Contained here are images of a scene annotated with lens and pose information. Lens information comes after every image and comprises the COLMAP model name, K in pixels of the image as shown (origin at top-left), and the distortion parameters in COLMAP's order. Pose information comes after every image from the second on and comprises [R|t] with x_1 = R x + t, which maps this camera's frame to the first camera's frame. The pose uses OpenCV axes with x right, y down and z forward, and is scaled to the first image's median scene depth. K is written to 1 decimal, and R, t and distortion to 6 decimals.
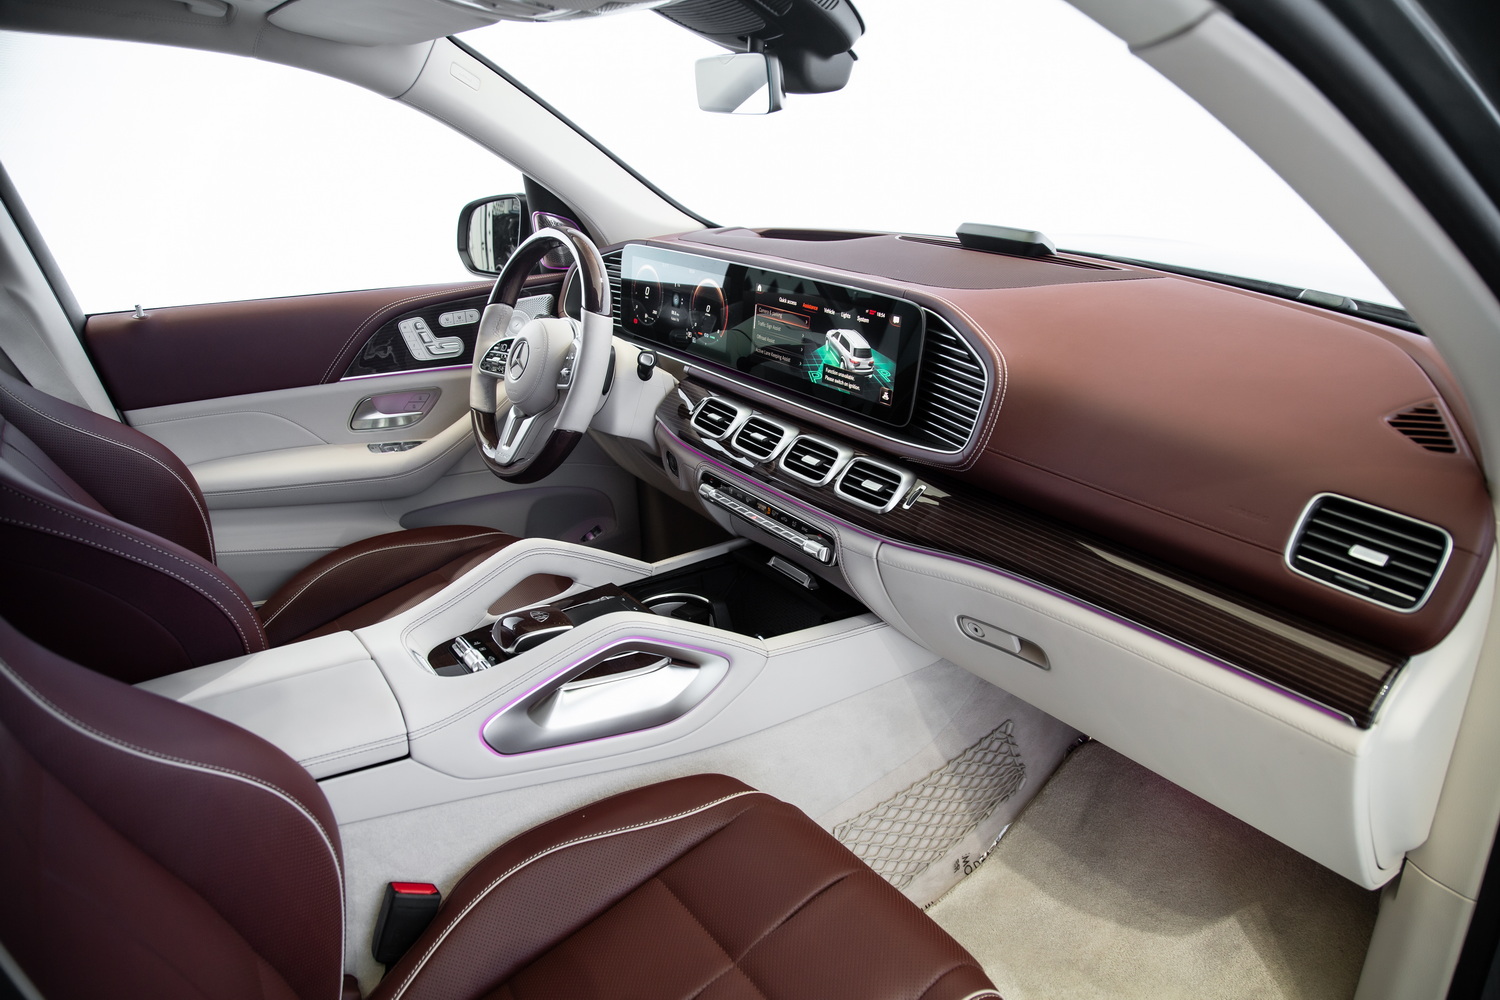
lens RADIAL K [[1004.9, 0, 750.0], [0, 1004.9, 500.0], [0, 0, 1]] dist [-0.132364, 0.071869]
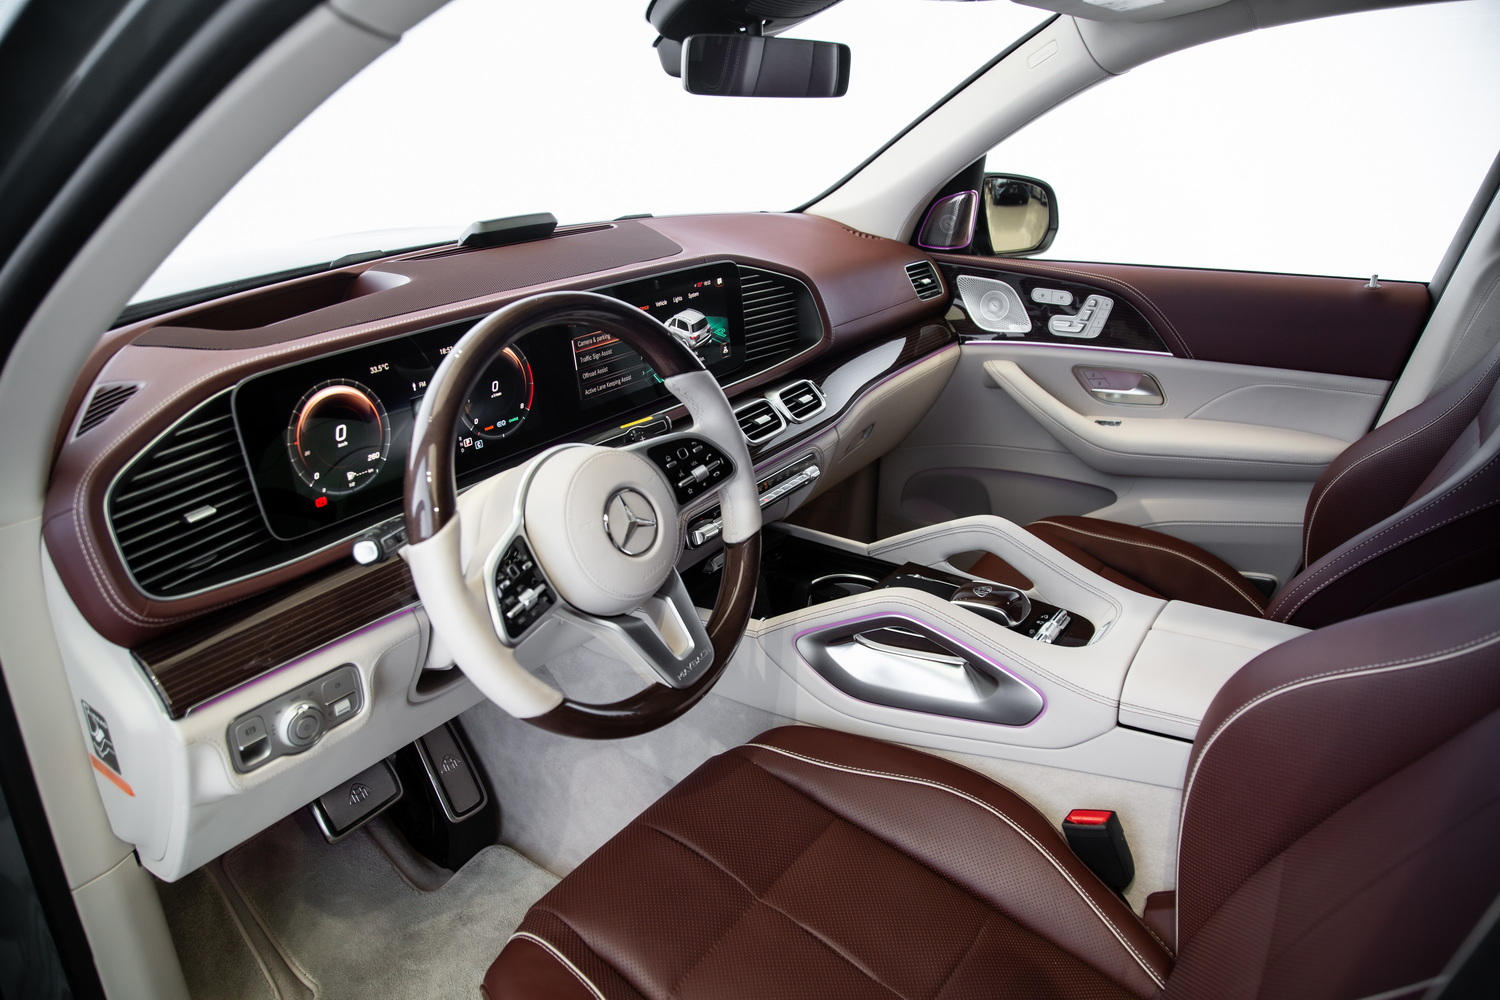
lens RADIAL K [[1004.9, 0, 750.0], [0, 1004.9, 500.0], [0, 0, 1]] dist [-0.132364, 0.071869]
pose [[-0.378408, -0.350363, 0.856769, -0.800499], [0.327309, 0.815153, 0.477906, -0.442203], [-0.865839, 0.461272, -0.193784, 1.138542]]
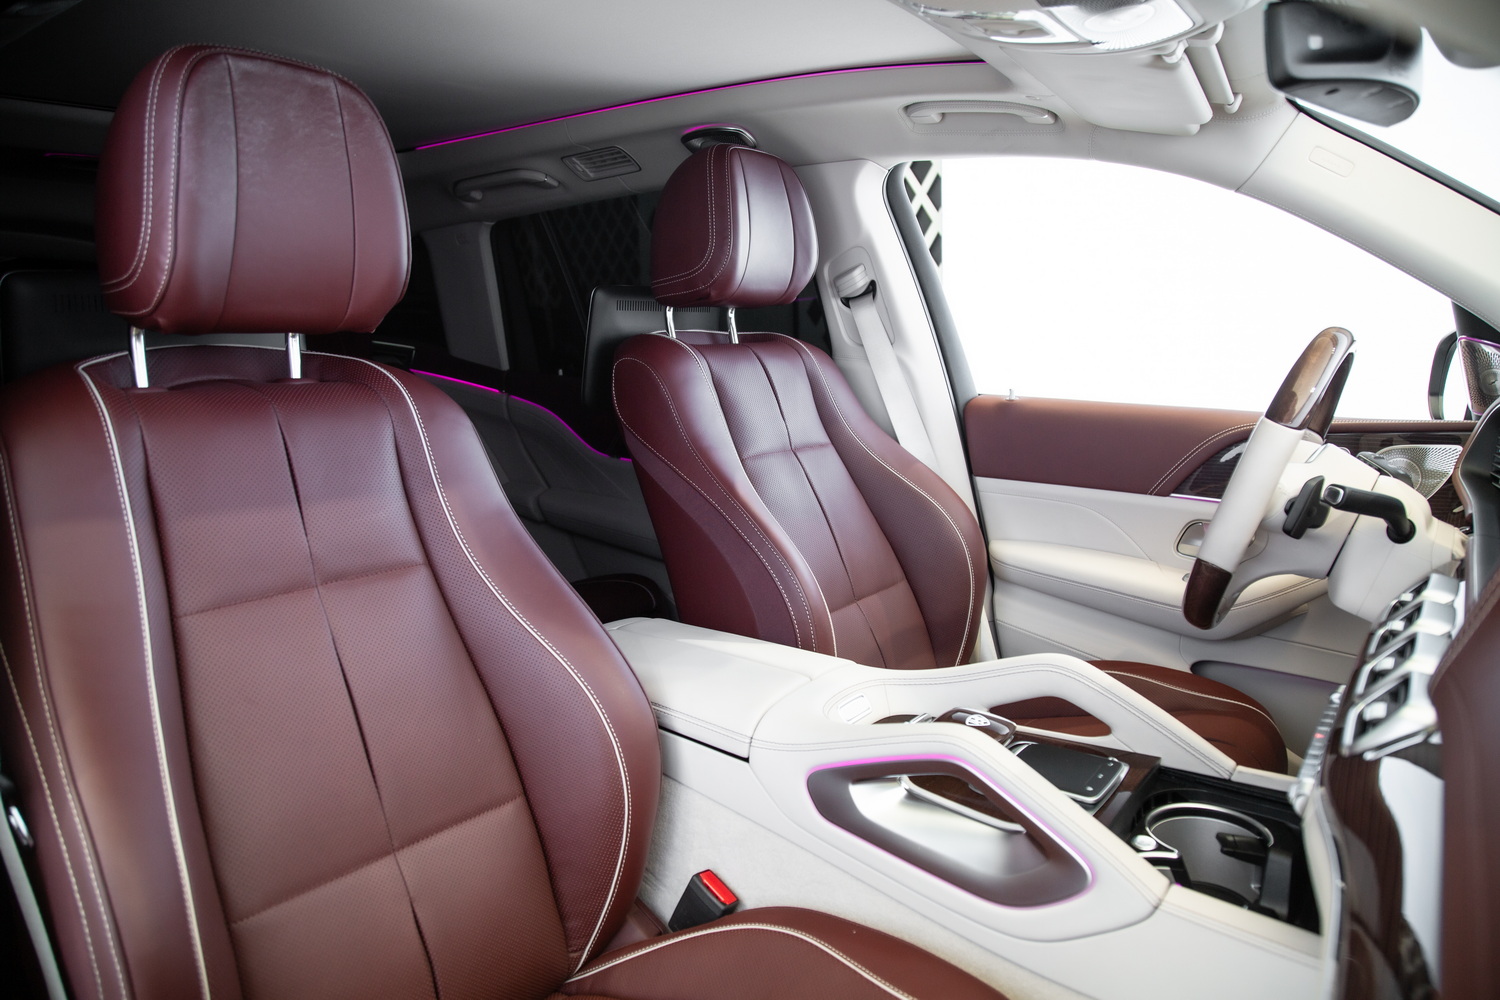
lens RADIAL K [[1004.9, 0, 750.0], [0, 1004.9, 500.0], [0, 0, 1]] dist [-0.132364, 0.071869]
pose [[0.320013, 0.151694, -0.935190, 0.413115], [-0.334103, 0.941753, 0.038431, -0.025311], [0.886547, 0.300152, 0.352055, 0.395255]]
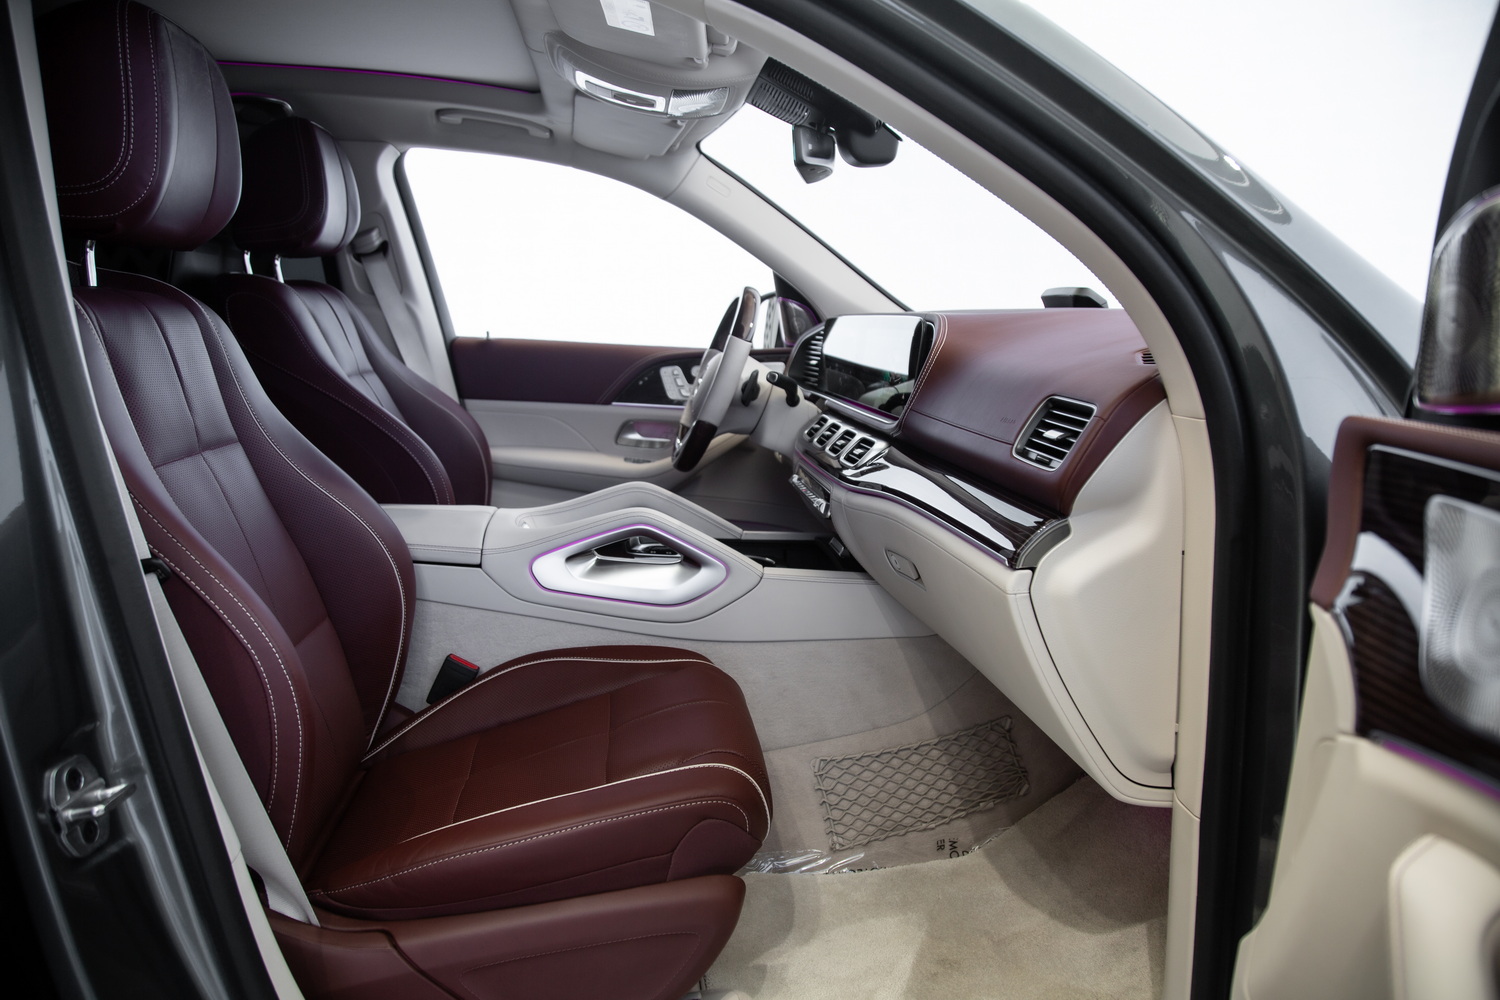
lens RADIAL K [[1004.9, 0, 750.0], [0, 1004.9, 500.0], [0, 0, 1]] dist [-0.132364, 0.071869]
pose [[0.883611, 0.113242, -0.454322, 0.487264], [-0.202395, 0.967354, -0.152521, 0.220727], [0.422218, 0.226722, 0.877684, -0.121497]]
